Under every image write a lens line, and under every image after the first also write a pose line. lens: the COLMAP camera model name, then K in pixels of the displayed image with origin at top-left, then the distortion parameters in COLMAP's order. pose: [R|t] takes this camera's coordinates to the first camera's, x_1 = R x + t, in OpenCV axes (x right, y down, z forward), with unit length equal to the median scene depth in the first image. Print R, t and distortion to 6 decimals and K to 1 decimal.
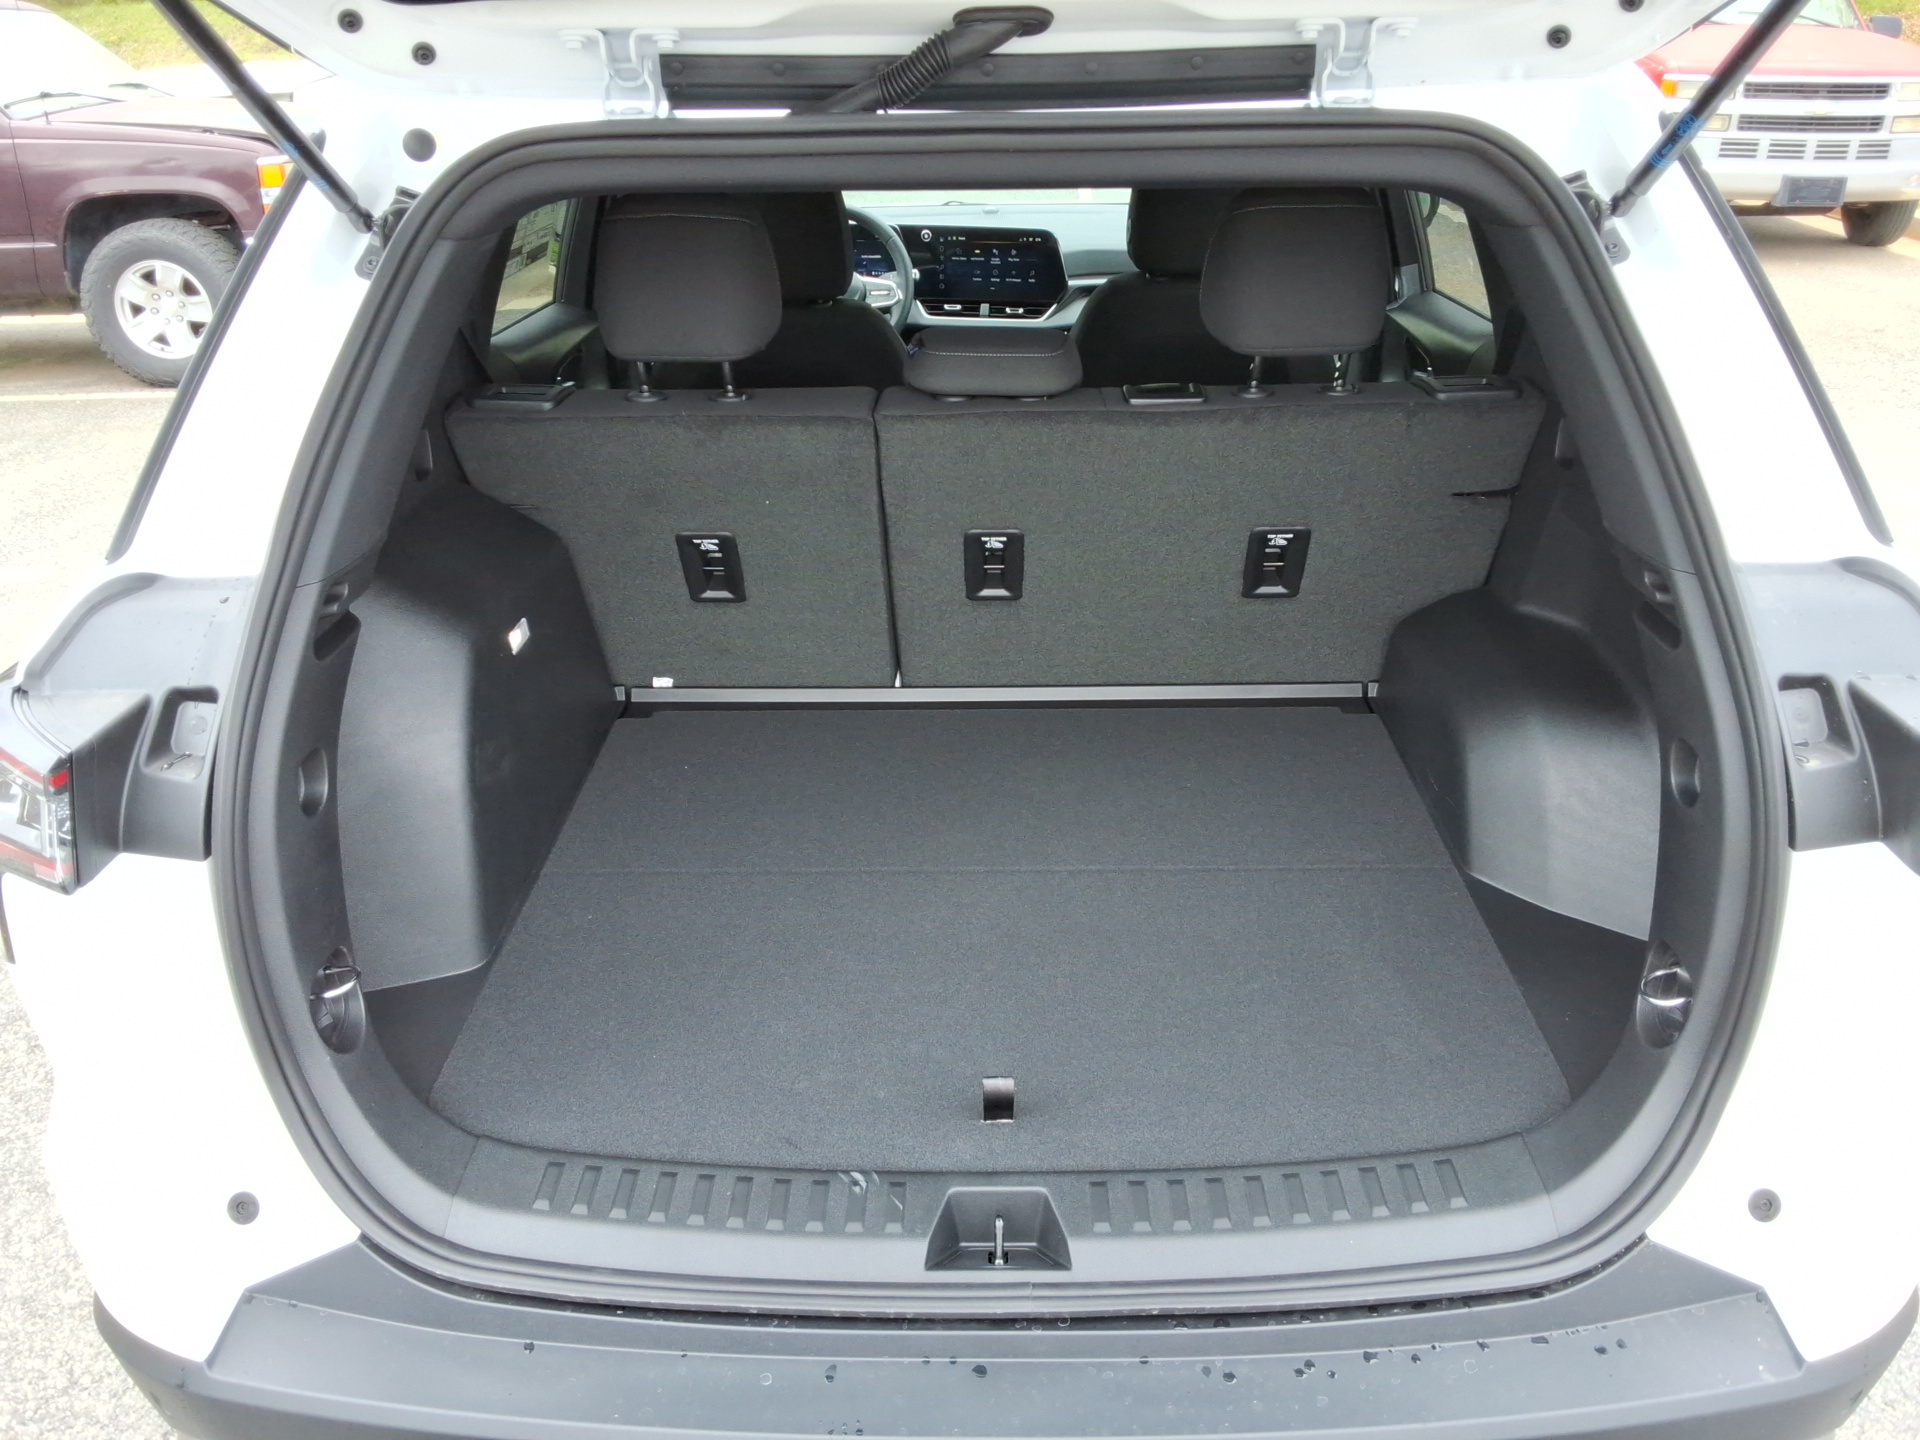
lens RADIAL K [[1585.7, 0, 987.8], [0, 1585.7, 688.6], [0, 0, 1]] dist [0.001829, -0.013084]
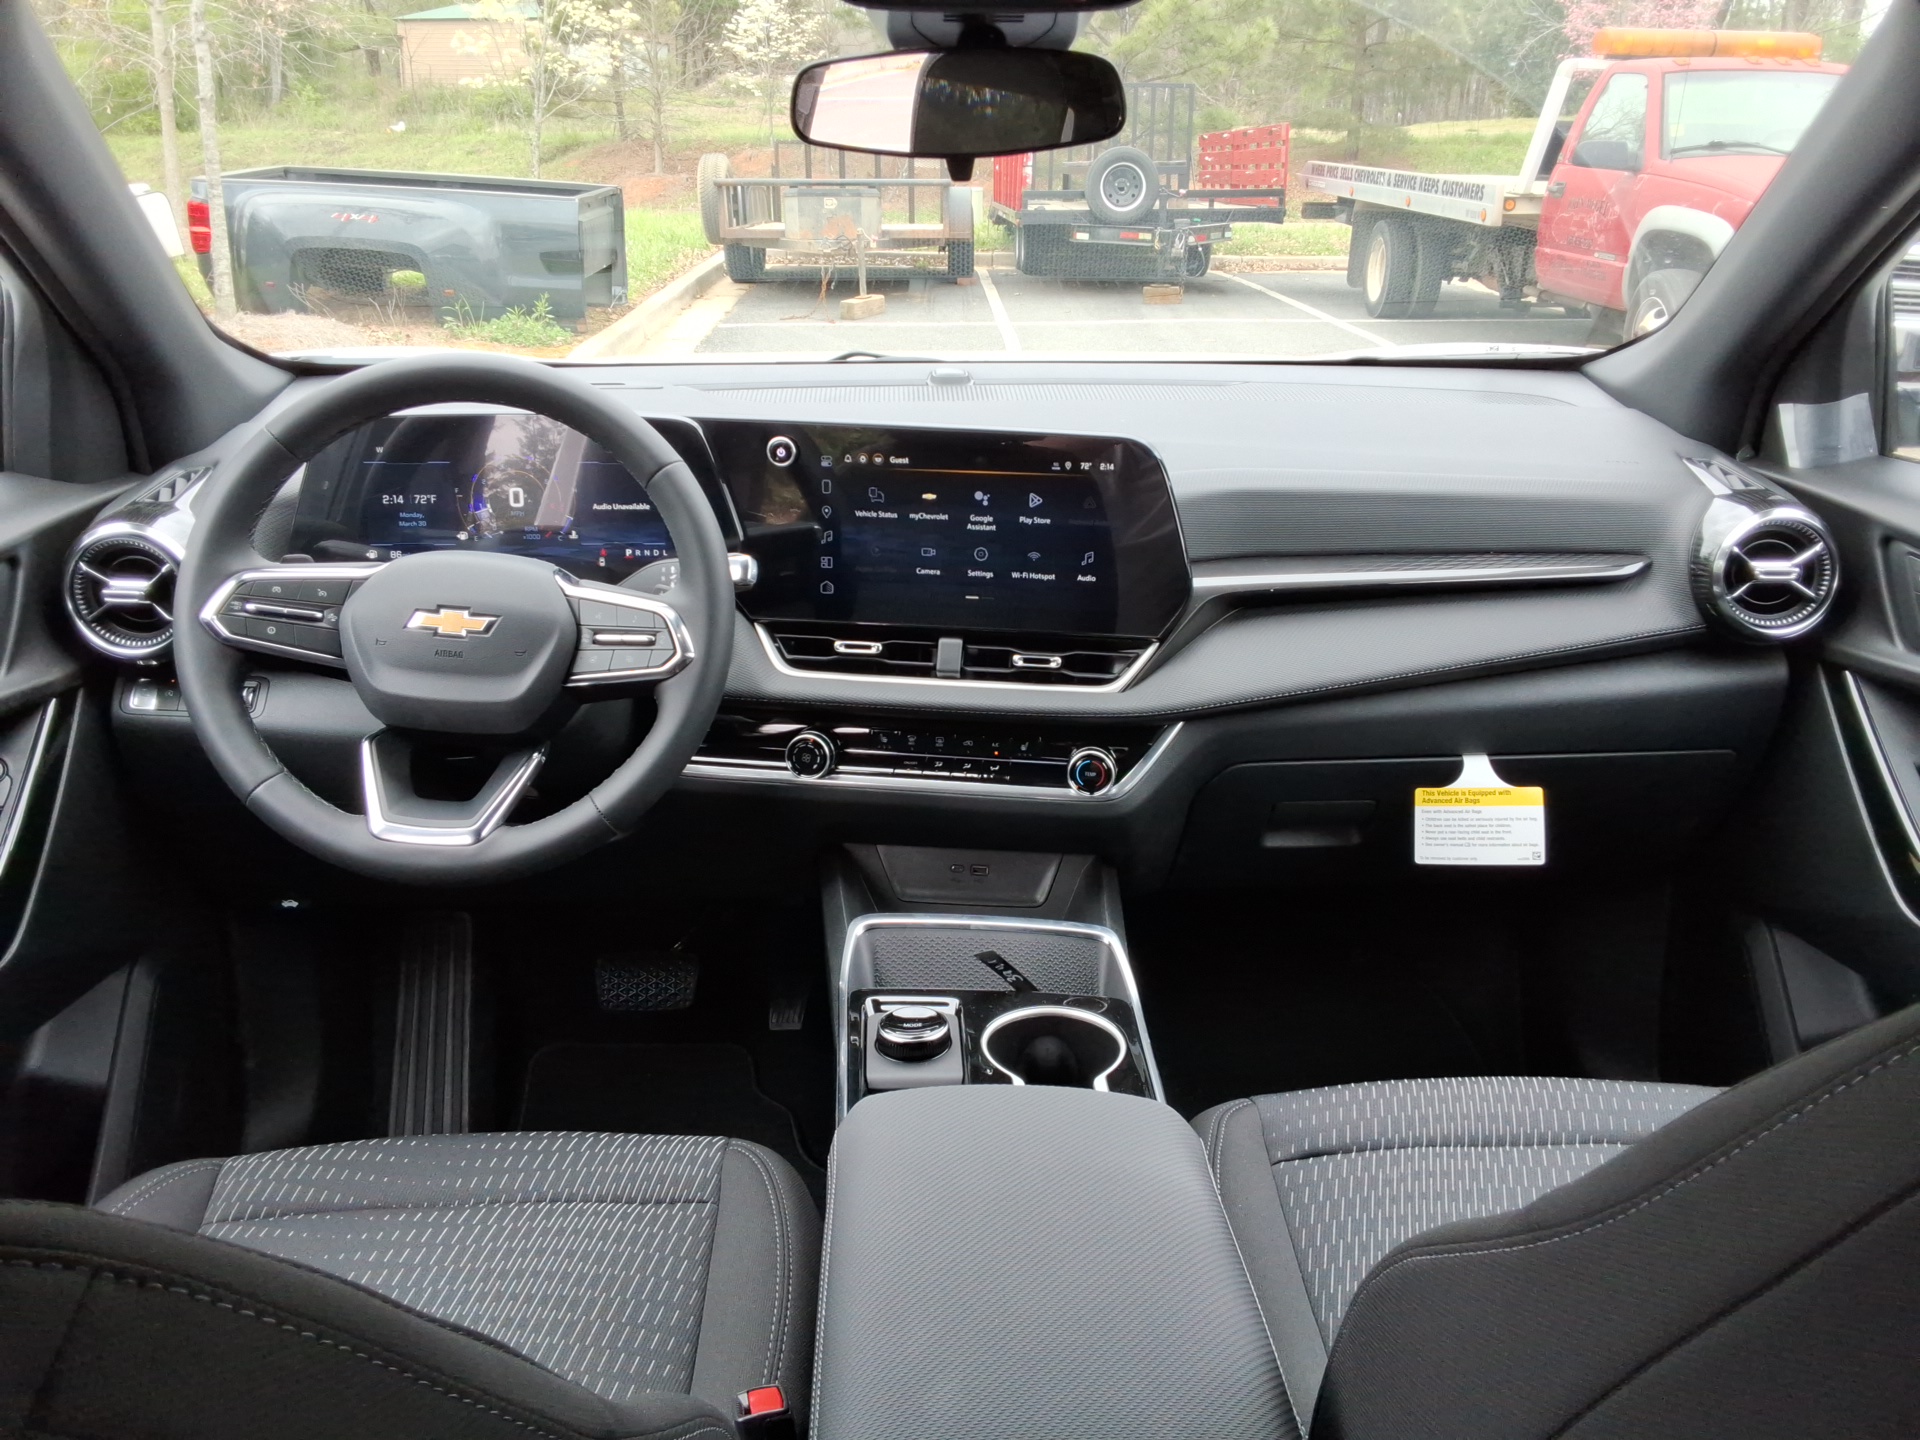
lens RADIAL K [[1546.0, 0, 982.0], [0, 1546.0, 686.6], [0, 0, 1]] dist [0.118622, -0.184202]
pose [[0.998212, 0.002190, 0.059737, -0.007554], [0.003111, 0.996071, -0.088498, -0.100011], [-0.059696, 0.088526, 0.994283, 0.326291]]
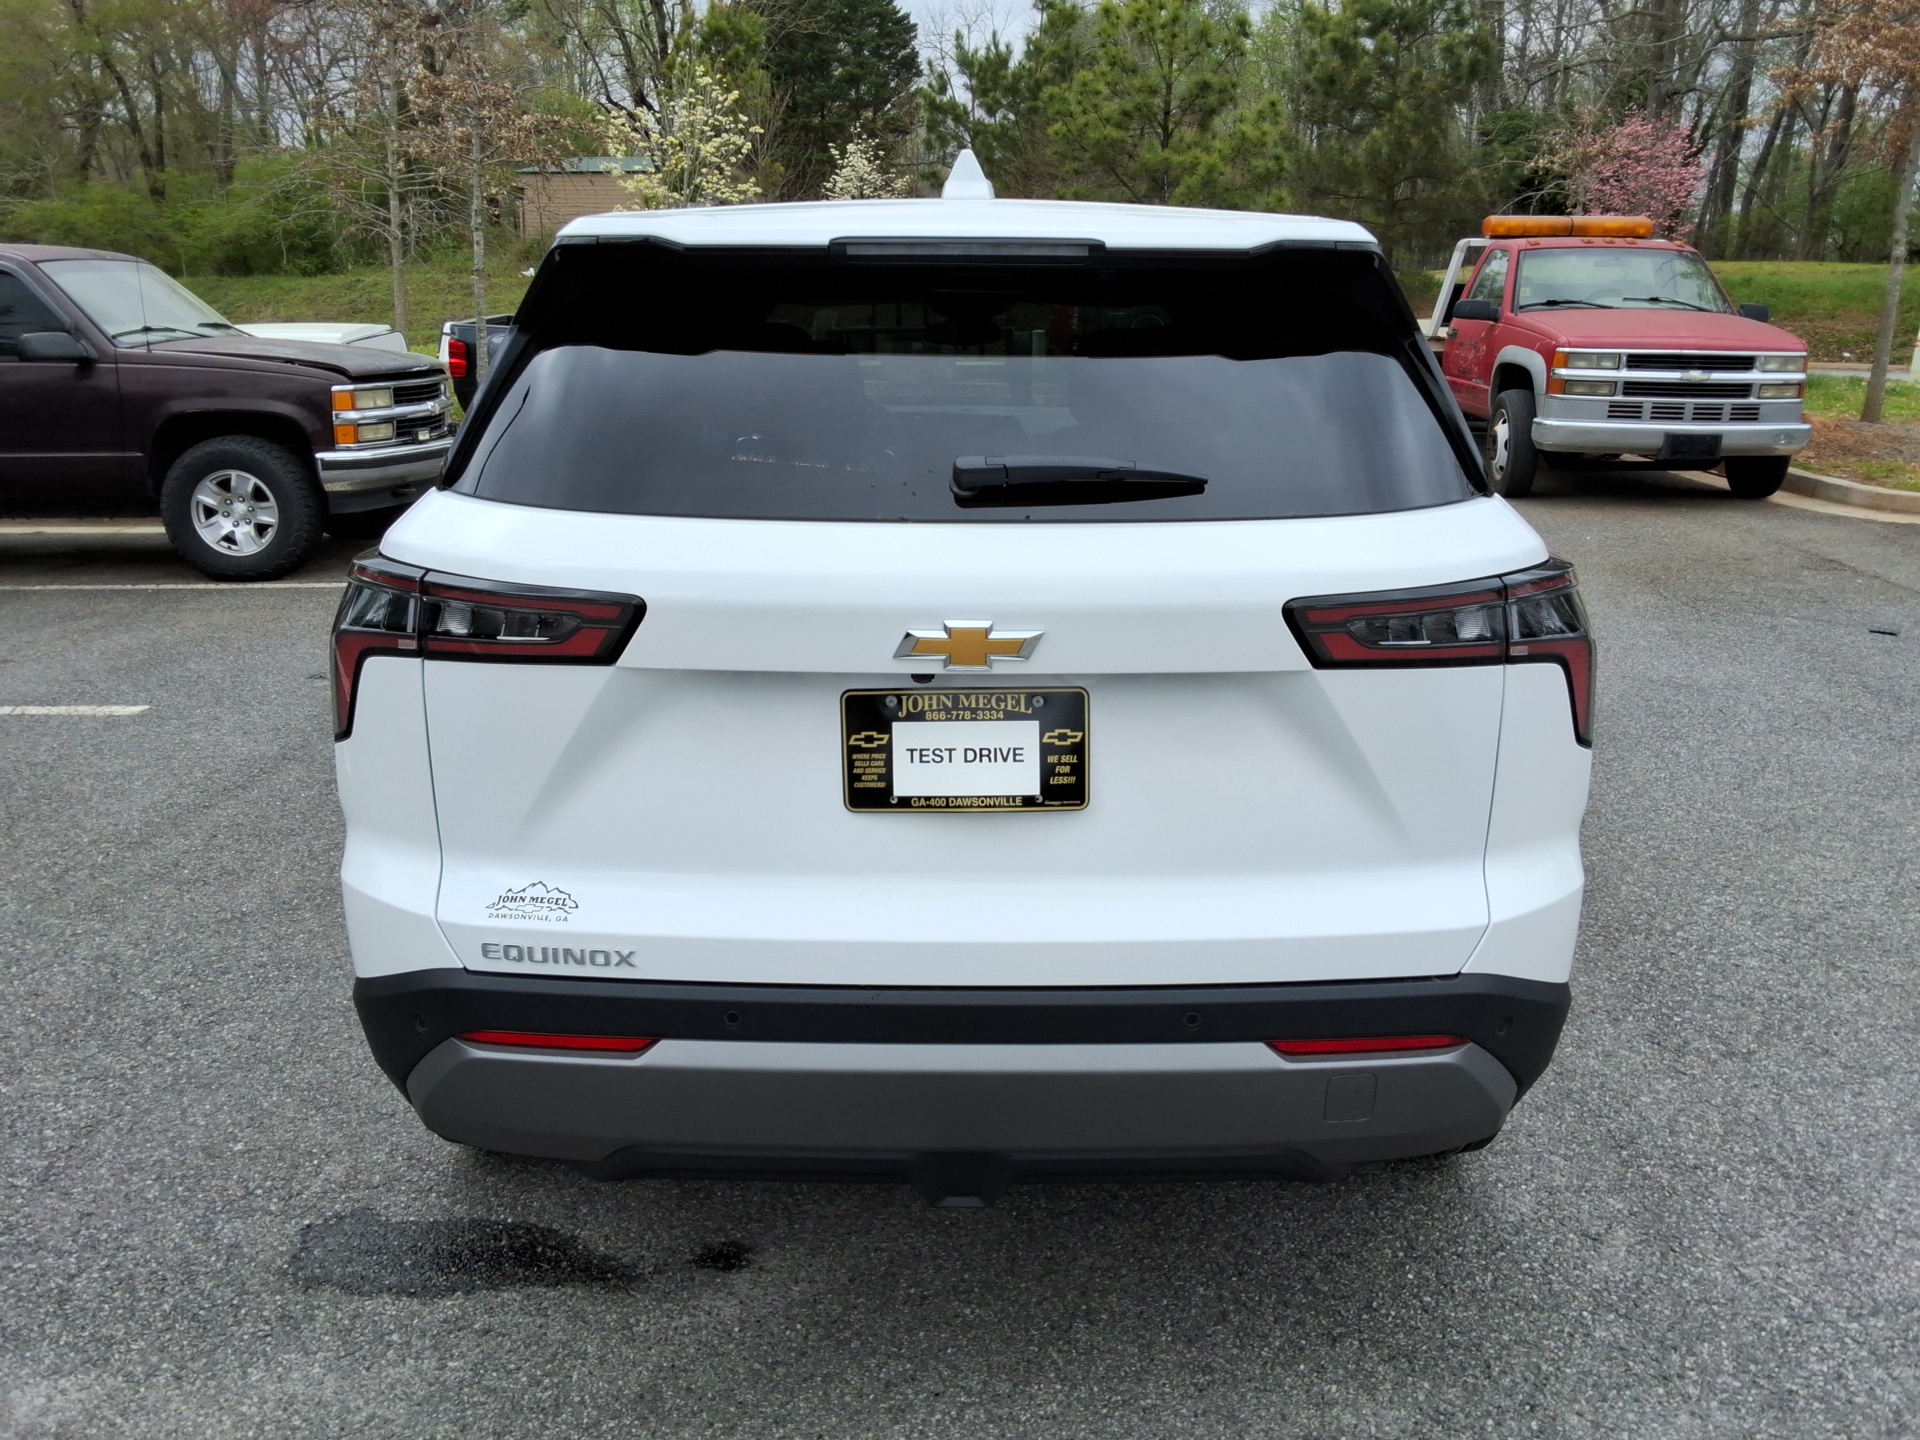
lens RADIAL K [[1546.0, 0, 982.0], [0, 1546.0, 686.6], [0, 0, 1]] dist [0.118622, -0.184202]
pose [[0.999773, 0.017468, 0.012212, 0.000151], [-0.015198, 0.985987, -0.166126, 0.066601], [-0.014942, 0.165903, 0.986029, -0.100810]]
